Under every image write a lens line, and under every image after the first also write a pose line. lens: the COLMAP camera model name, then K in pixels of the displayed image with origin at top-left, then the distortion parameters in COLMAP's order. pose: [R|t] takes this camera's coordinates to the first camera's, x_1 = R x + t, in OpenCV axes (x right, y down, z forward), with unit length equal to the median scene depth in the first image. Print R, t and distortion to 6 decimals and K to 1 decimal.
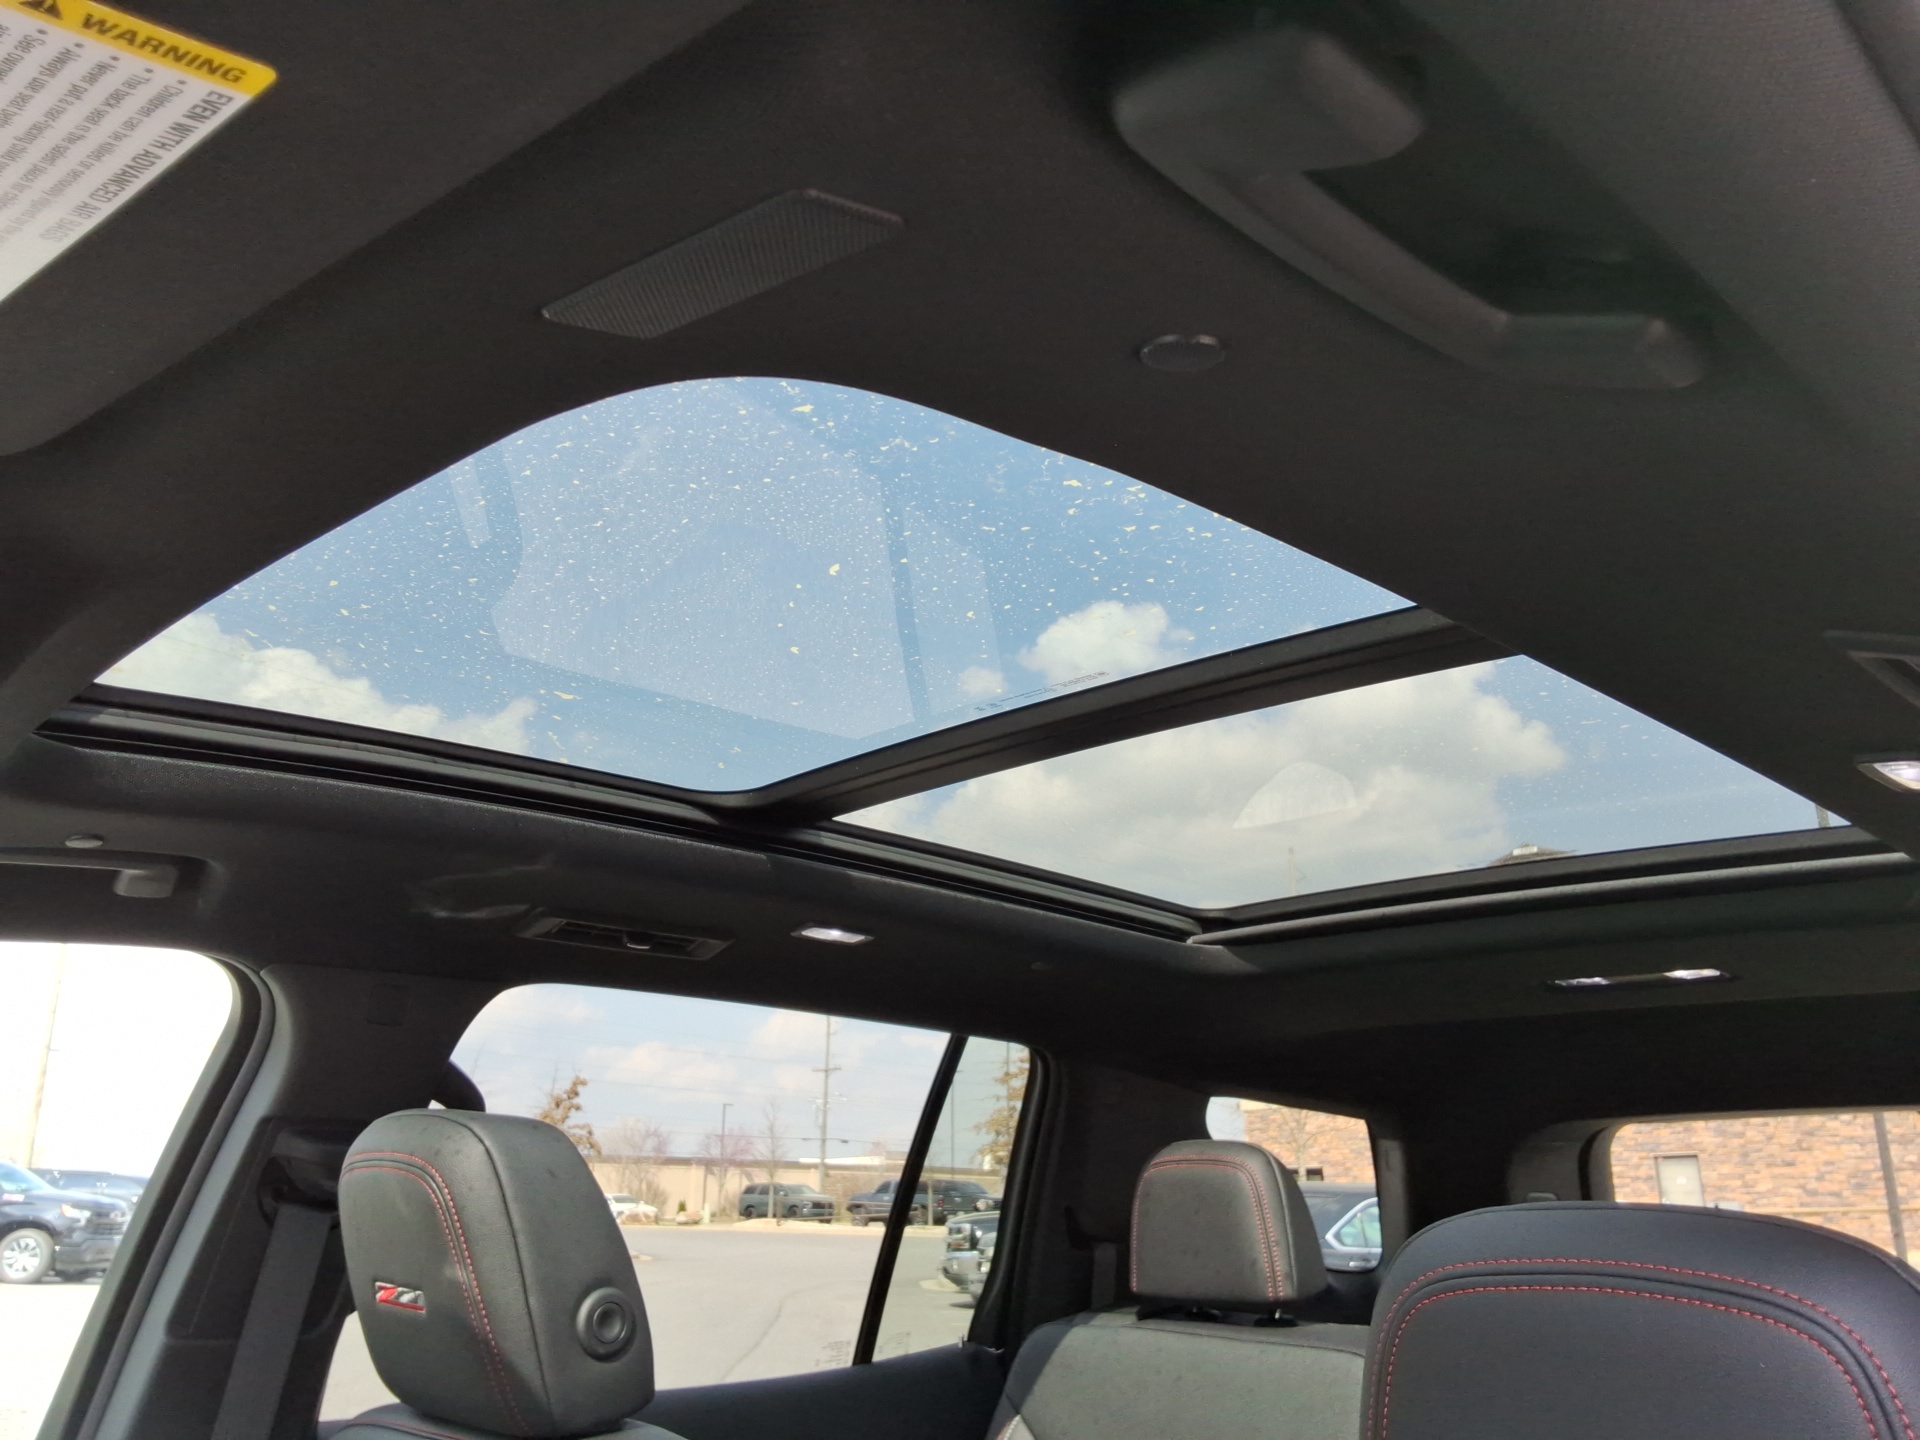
lens RADIAL K [[1546.0, 0, 965.6], [0, 1546.0, 692.7], [0, 0, 1]] dist [0.111478, -0.173290]
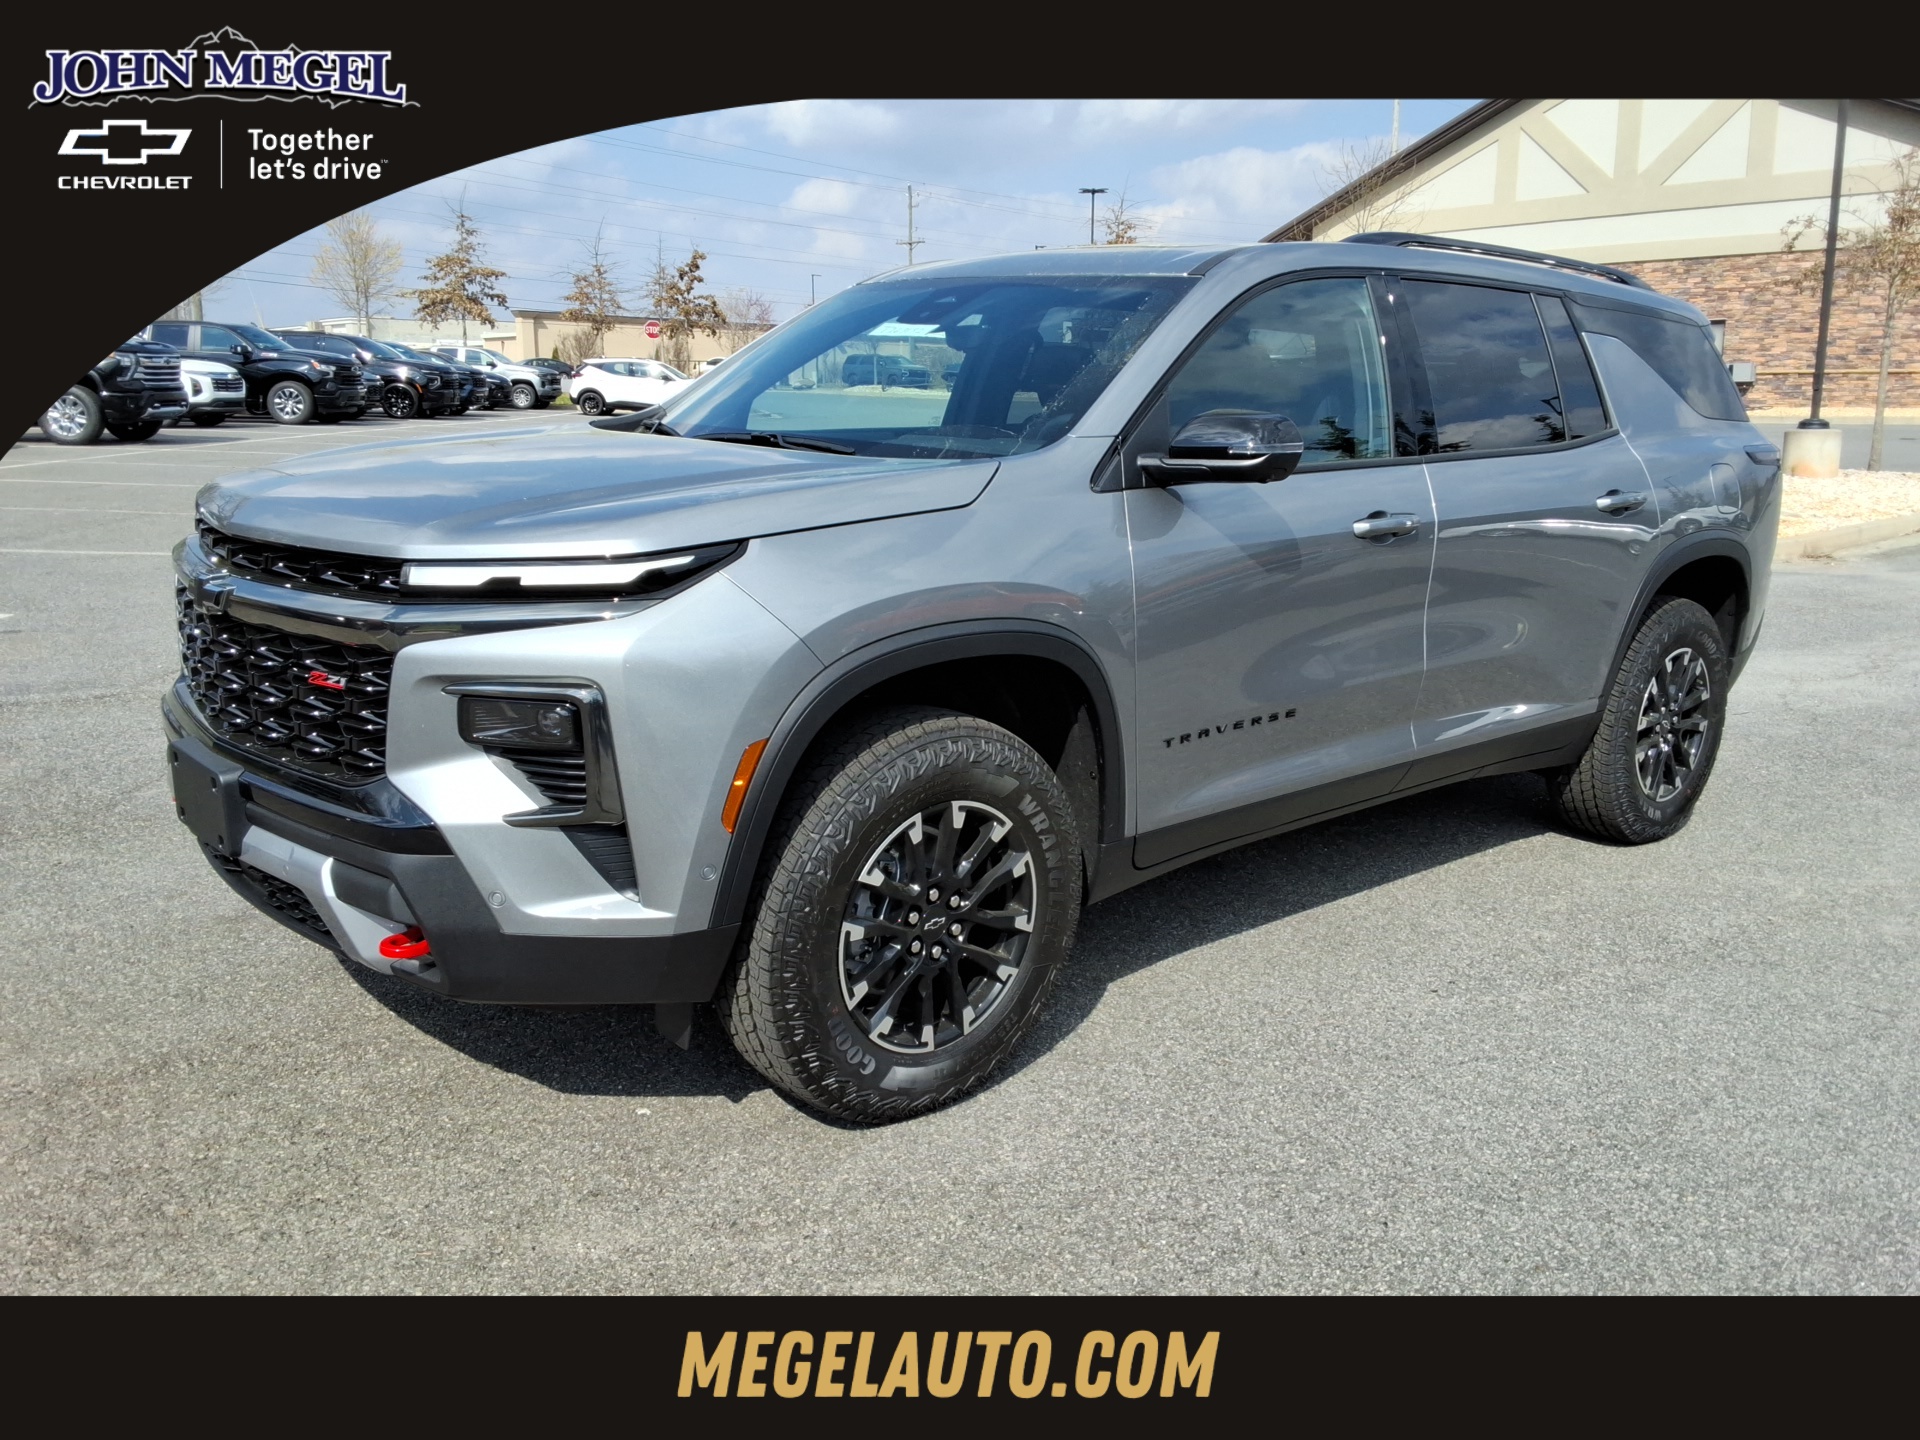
lens RADIAL K [[1546.0, 0, 975.5], [0, 1546.0, 708.6], [0, 0, 1]] dist [0.111478, -0.173290]
pose [[0.999205, 0.012843, -0.037740, -0.015585], [0.008042, 0.862279, 0.506369, -0.043919], [0.039046, -0.506270, 0.861491, -0.136056]]
